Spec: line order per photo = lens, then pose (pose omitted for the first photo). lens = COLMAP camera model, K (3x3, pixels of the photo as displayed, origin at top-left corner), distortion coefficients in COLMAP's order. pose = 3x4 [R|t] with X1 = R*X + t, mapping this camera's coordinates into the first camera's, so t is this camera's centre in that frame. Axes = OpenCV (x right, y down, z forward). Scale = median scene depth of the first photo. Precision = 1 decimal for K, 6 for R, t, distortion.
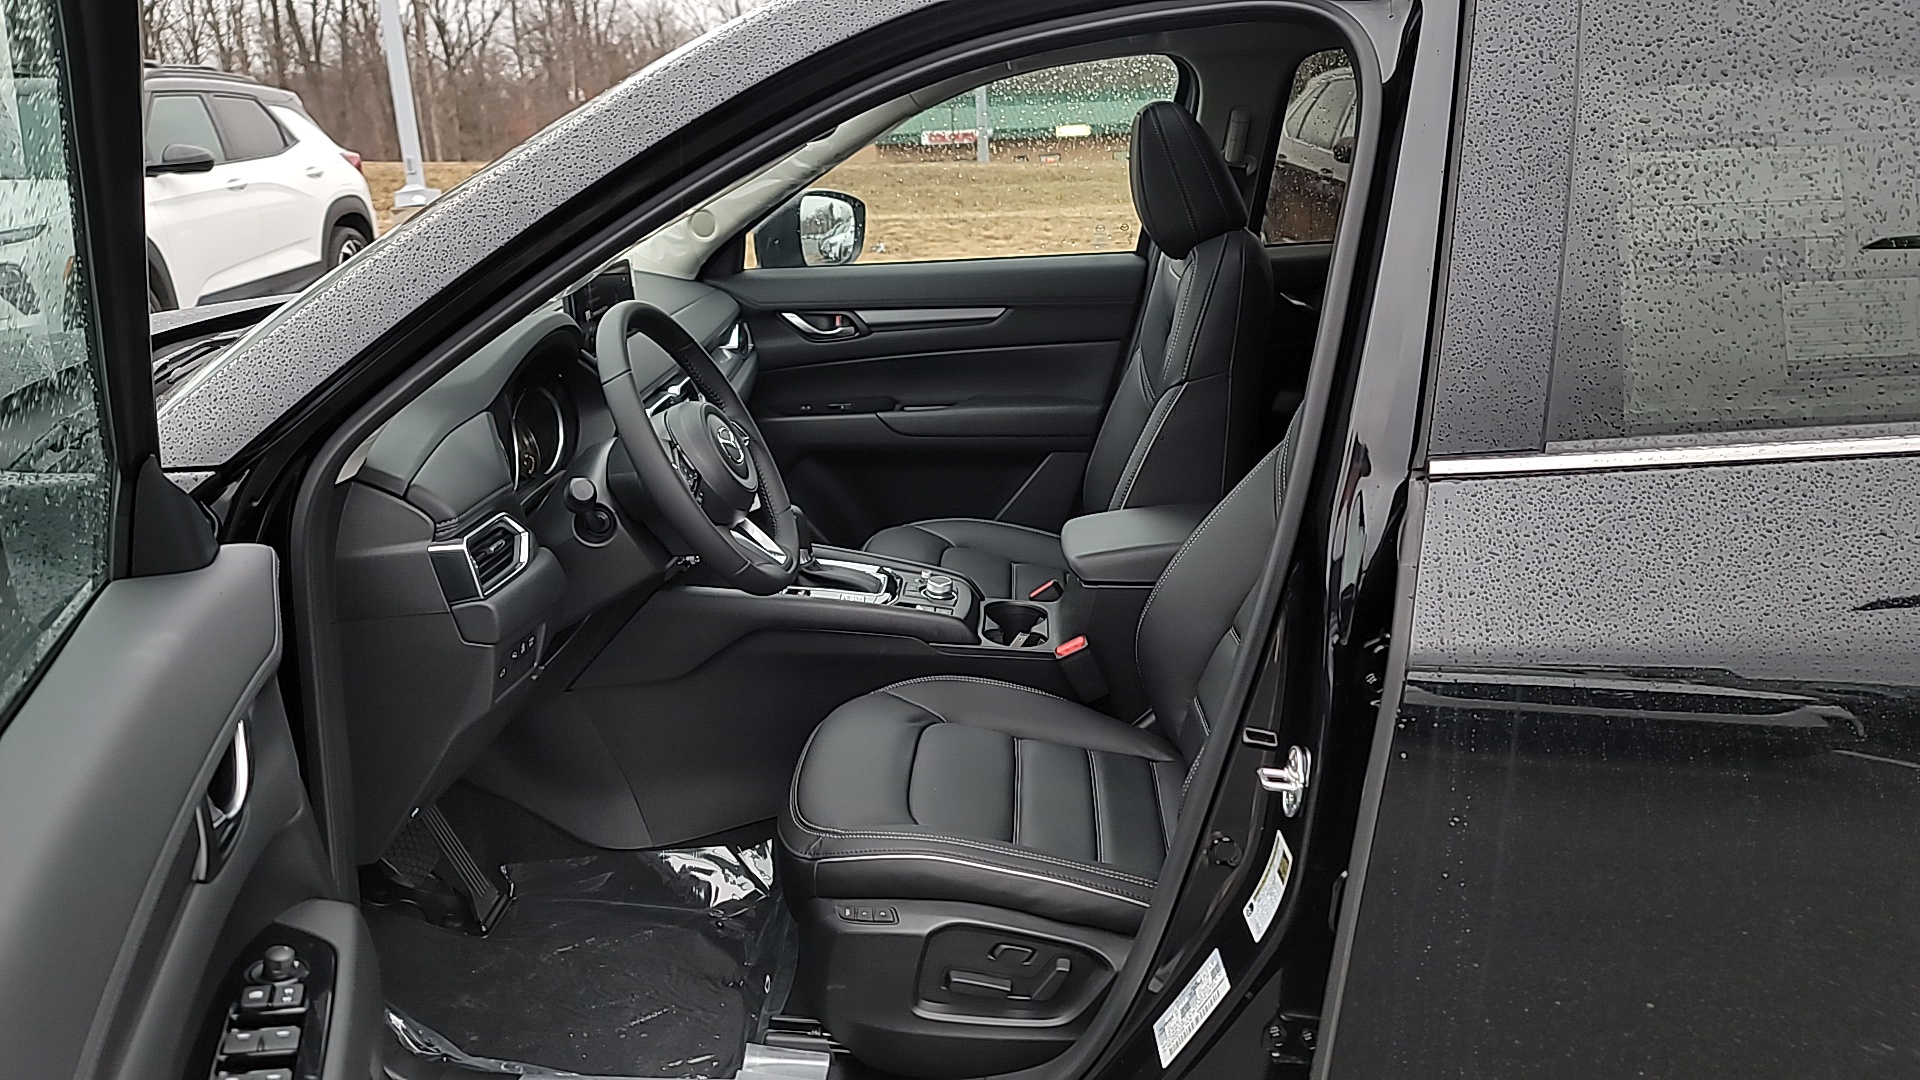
lens RADIAL K [[1367.2, 0, 960.0], [0, 1367.2, 540.0], [0, 0, 1]] dist [0.090894, -0.077726]
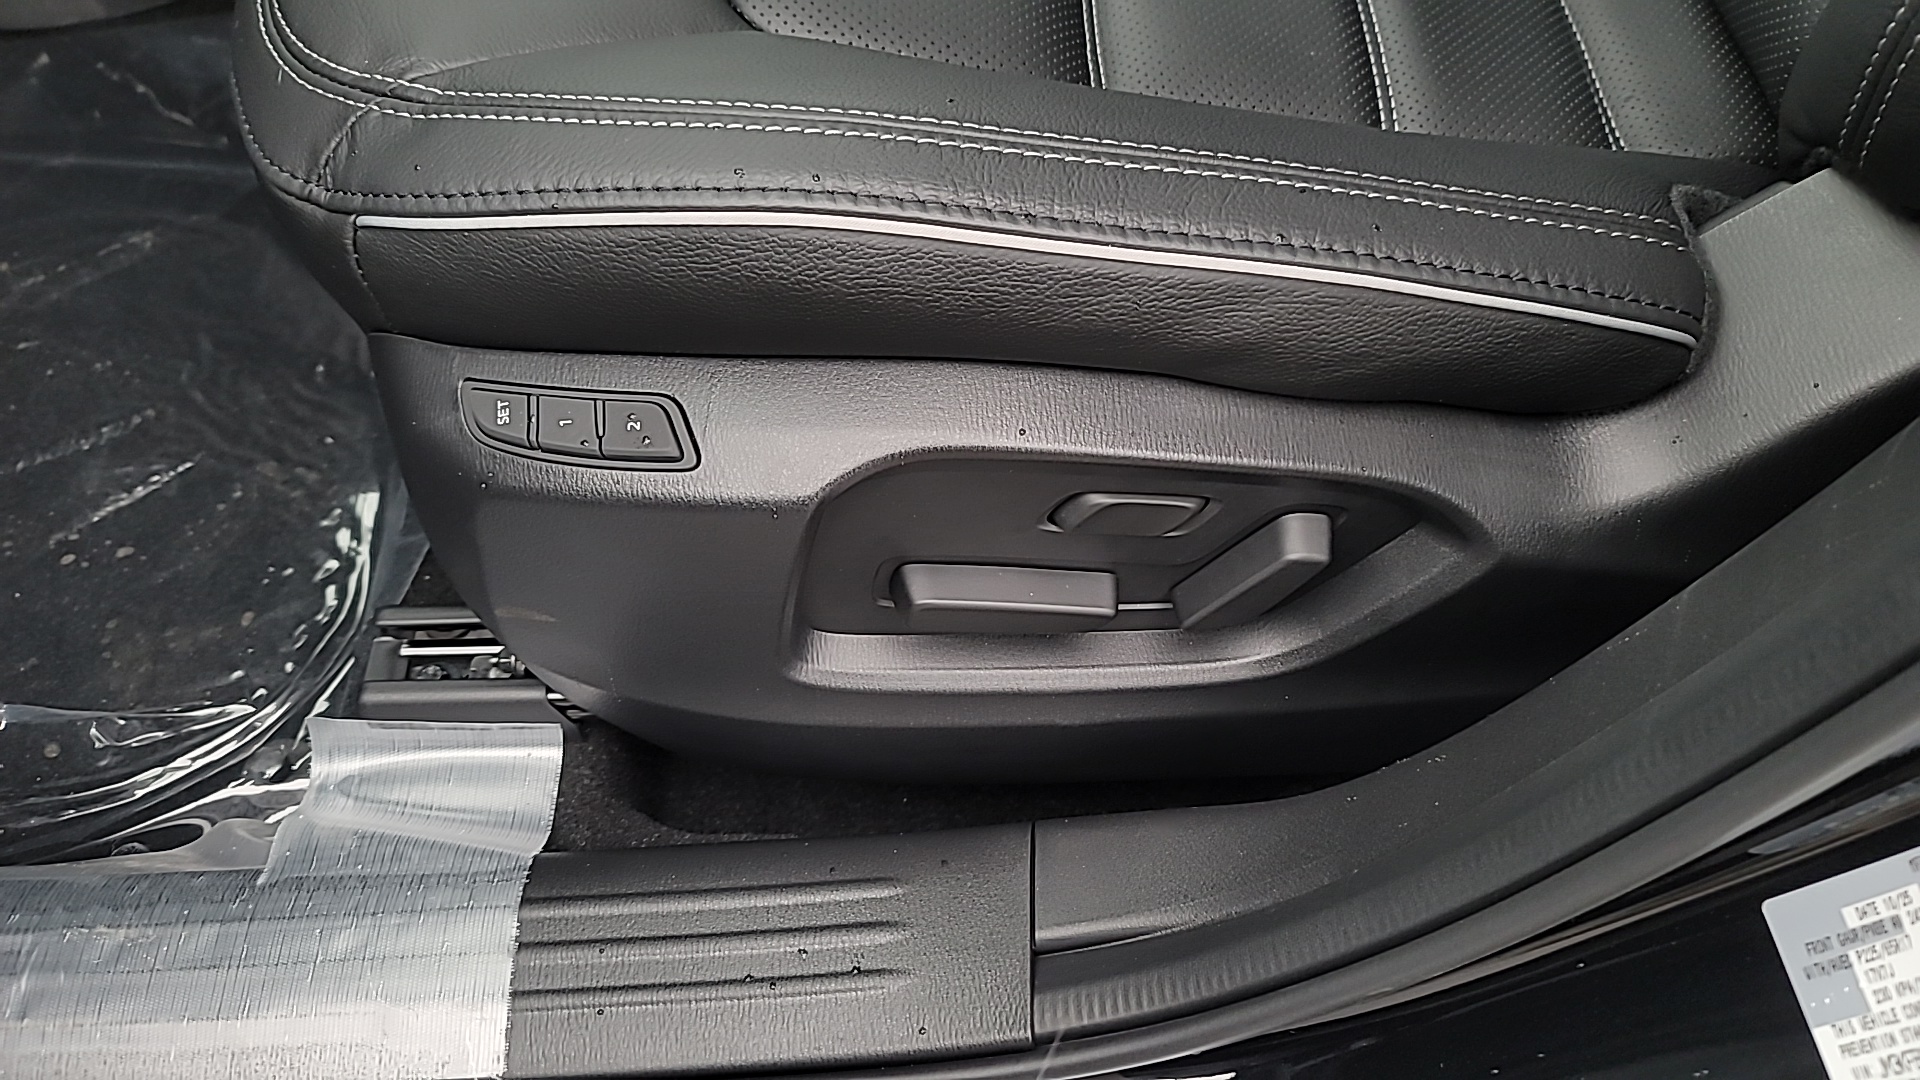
lens RADIAL K [[1380.5, 0, 960.0], [0, 1380.5, 540.0], [0, 0, 1]] dist [0.047575, -0.048502]
pose [[0.996272, -0.071893, 0.047671, -0.009079], [0.026084, 0.777830, 0.627933, 0.126054], [-0.082224, -0.624349, 0.776806, 0.772612]]
